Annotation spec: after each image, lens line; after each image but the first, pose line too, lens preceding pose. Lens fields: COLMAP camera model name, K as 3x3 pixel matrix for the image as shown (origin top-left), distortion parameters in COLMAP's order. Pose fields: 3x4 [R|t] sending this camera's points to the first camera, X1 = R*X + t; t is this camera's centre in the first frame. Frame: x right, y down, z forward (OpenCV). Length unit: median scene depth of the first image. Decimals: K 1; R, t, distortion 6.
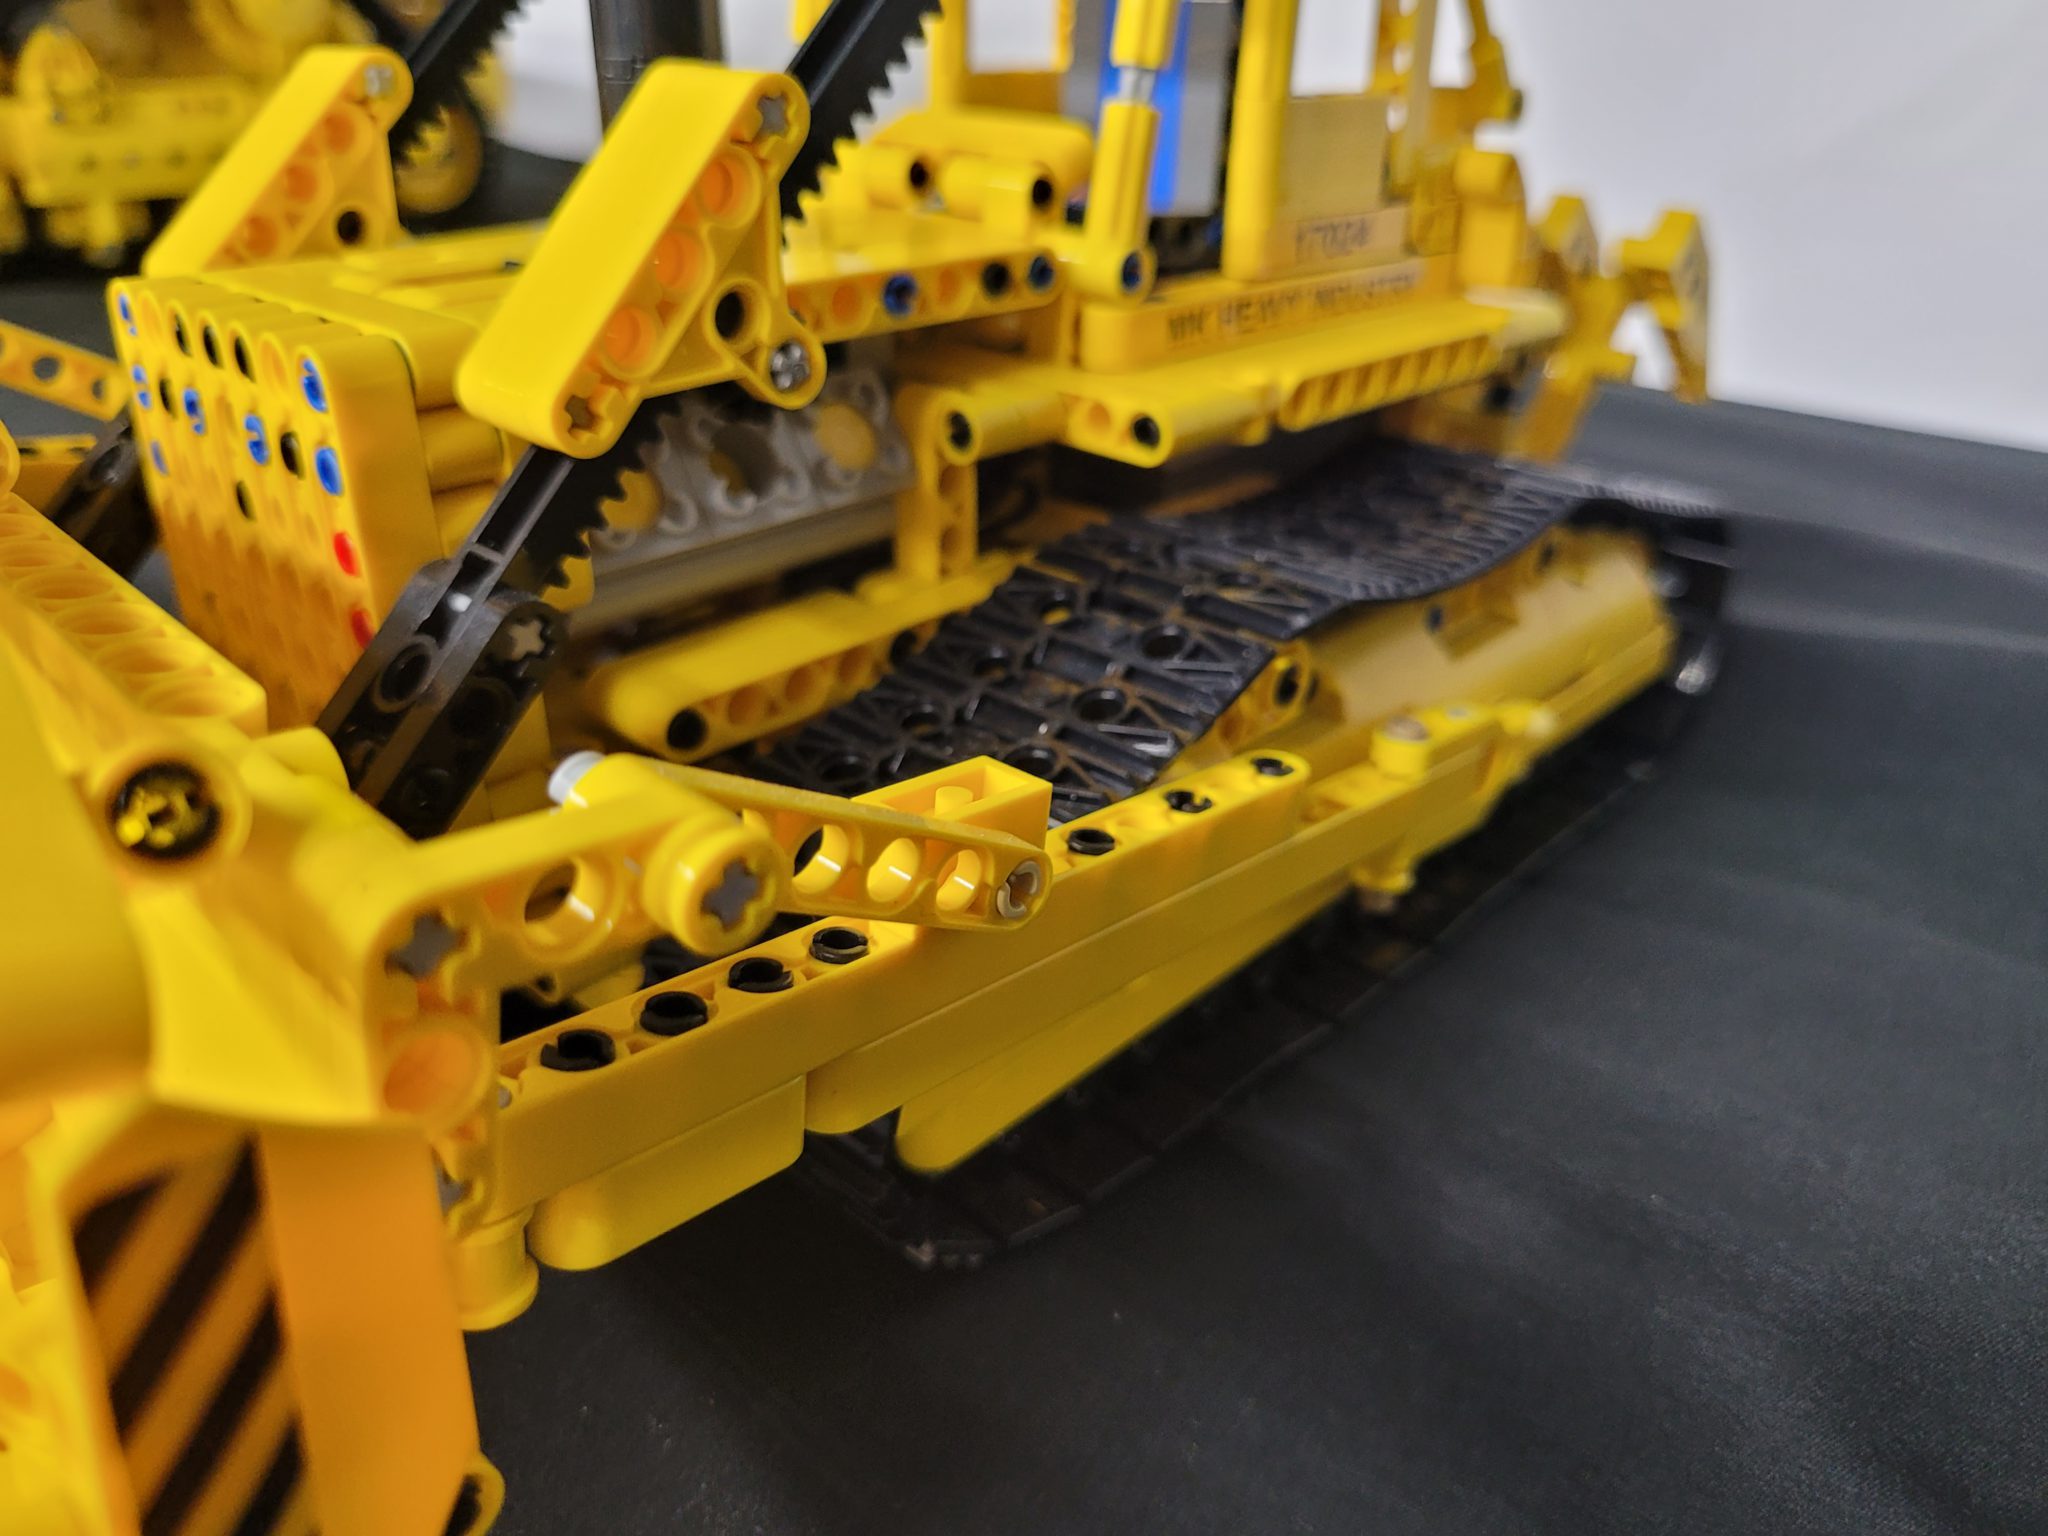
lens RADIAL K [[1529.2, 0, 1024.0], [0, 1529.2, 768.0], [0, 0, 1]] dist [0.002039, -0.001416]
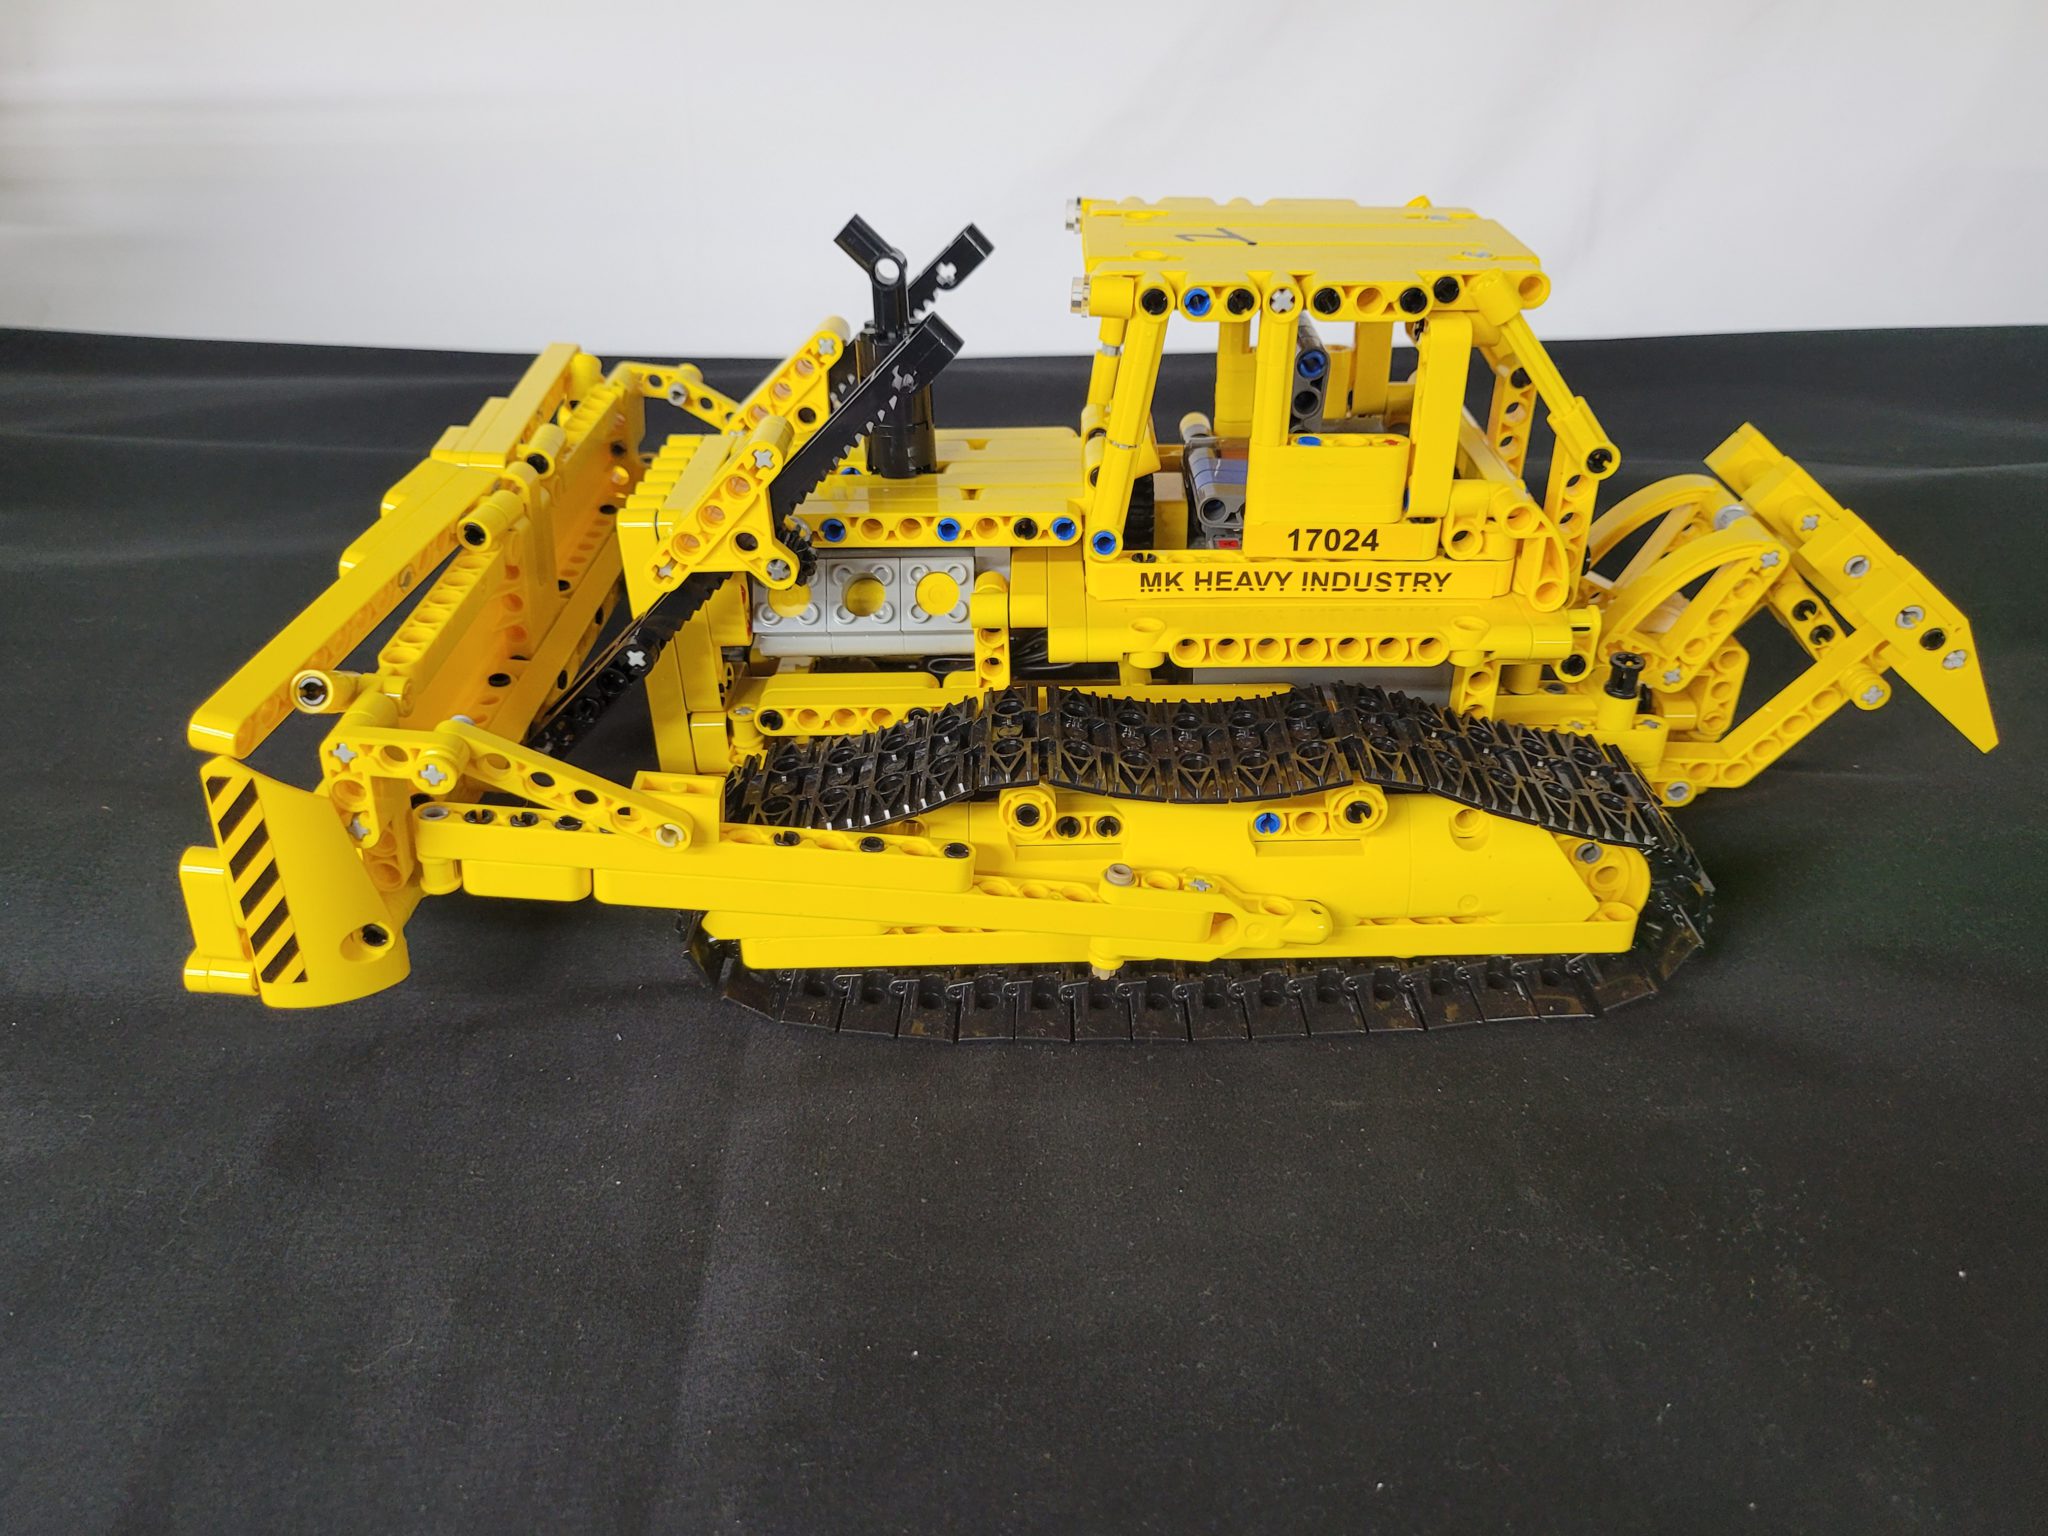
lens RADIAL K [[1521.2, 0, 1024.0], [0, 1521.2, 768.0], [0, 0, 1]] dist [-0.002772, -0.004230]
pose [[0.678885, 0.352975, -0.643835, 1.242233], [-0.310530, 0.932613, 0.183860, -0.413391], [0.665347, 0.075110, 0.742746, -0.232351]]
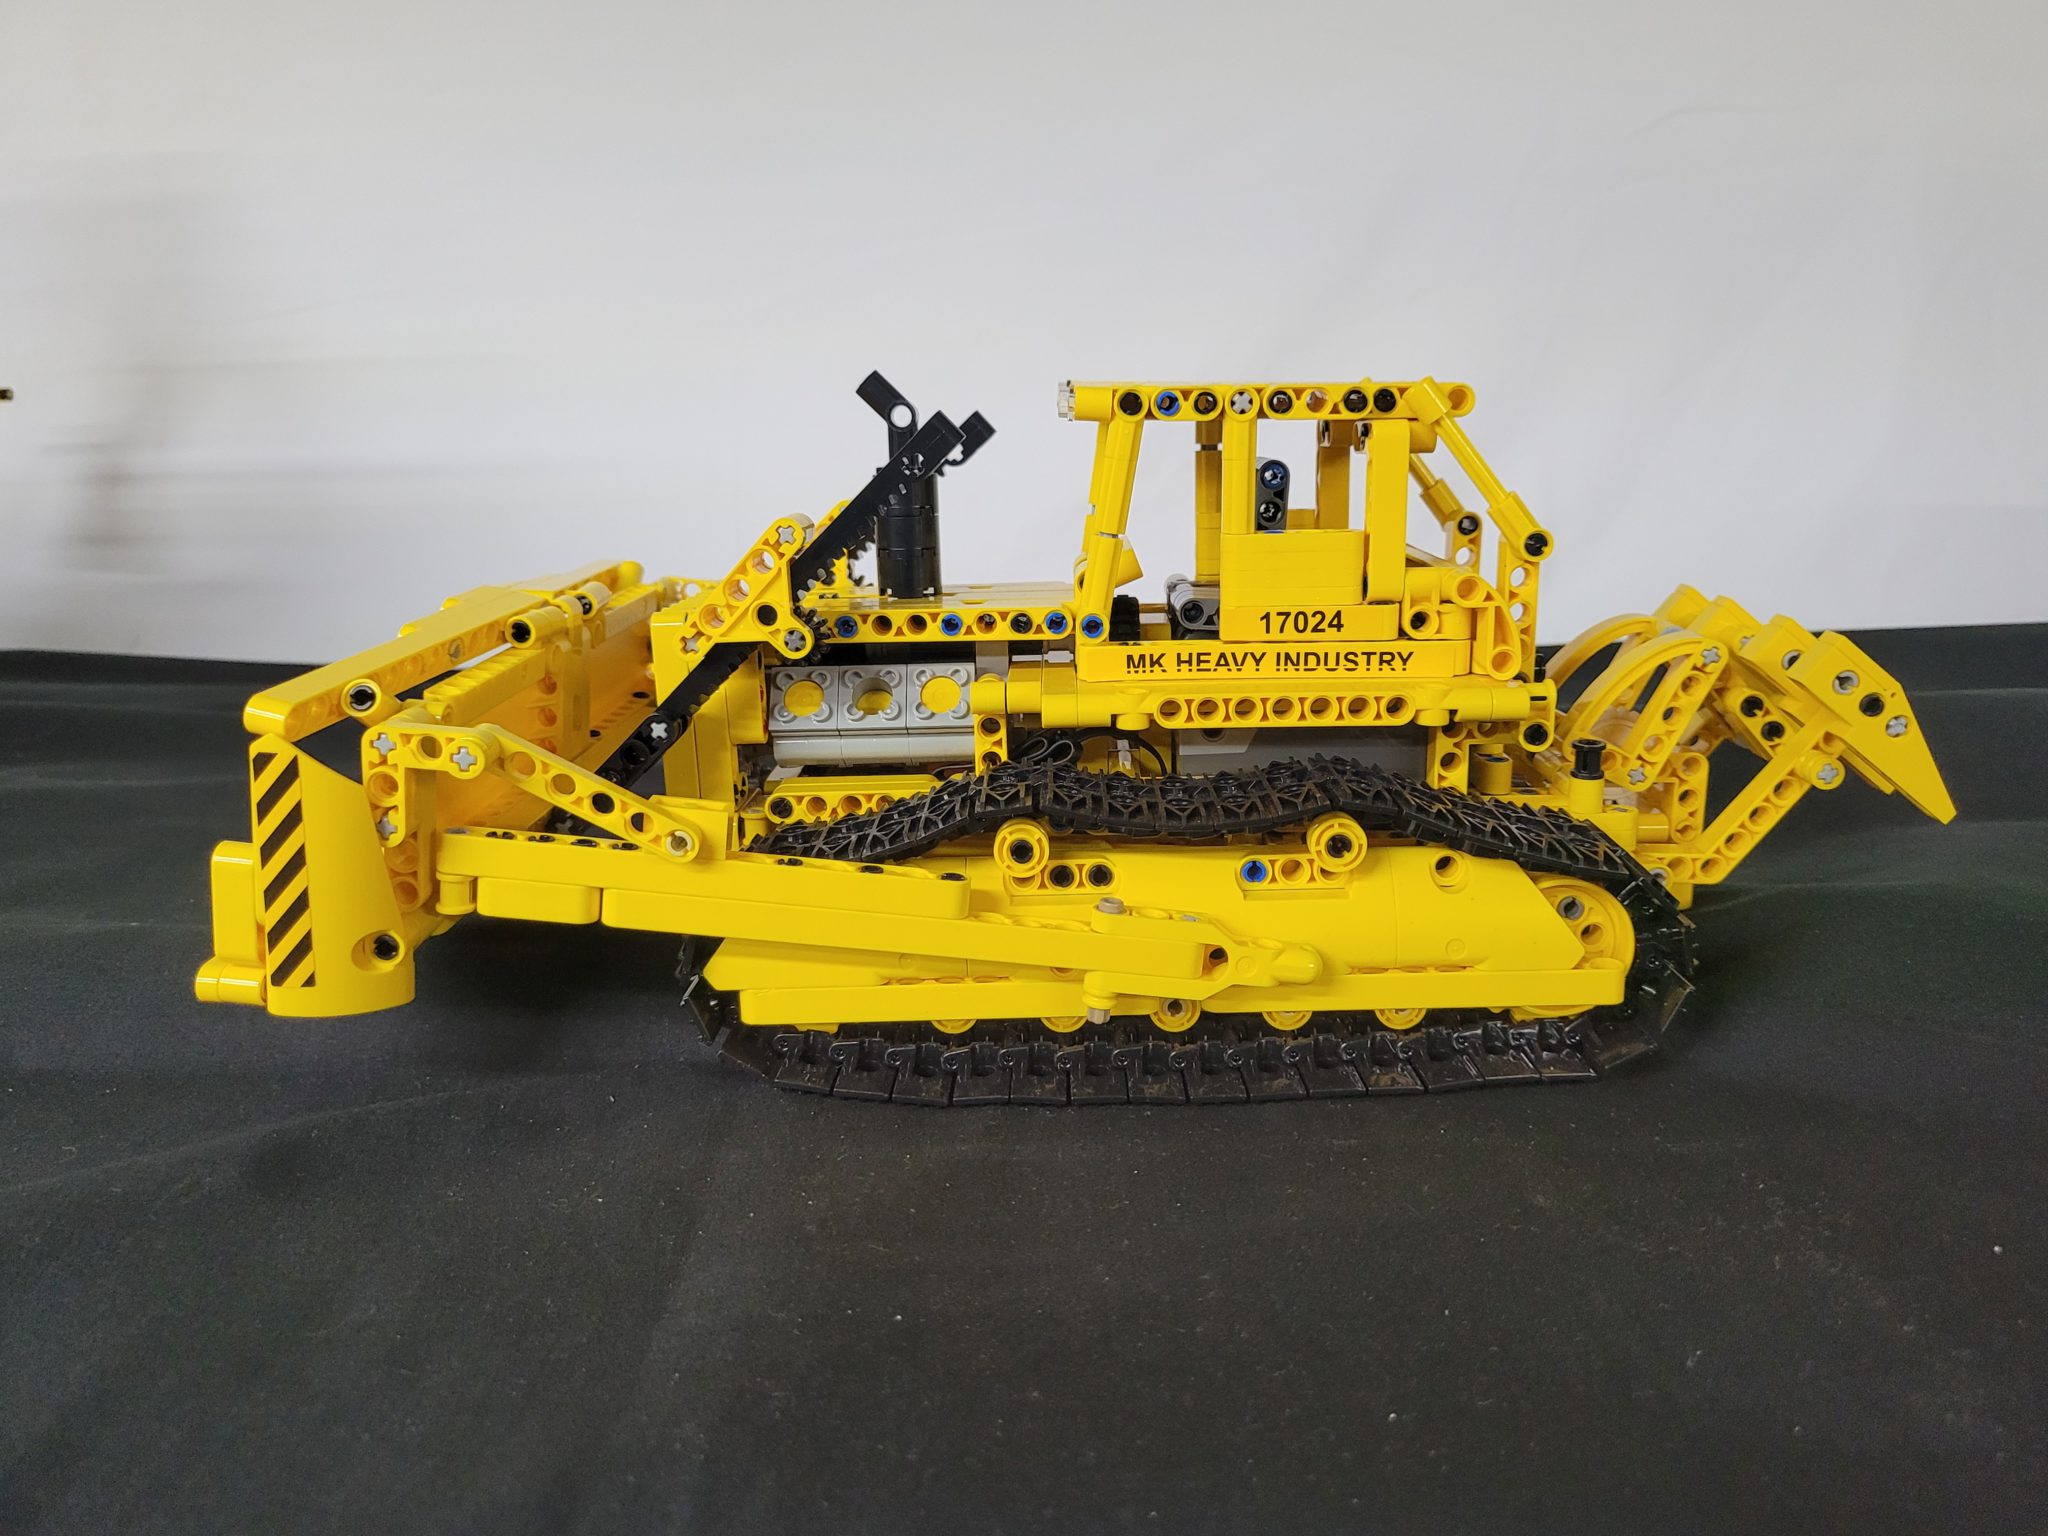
lens RADIAL K [[1529.2, 0, 1024.0], [0, 1529.2, 768.0], [0, 0, 1]] dist [0.002039, -0.001416]
pose [[0.669729, 0.127260, -0.731620, 1.464182], [-0.307891, 0.944123, -0.117622, 0.063494], [0.675771, 0.304034, 0.671489, -0.189519]]
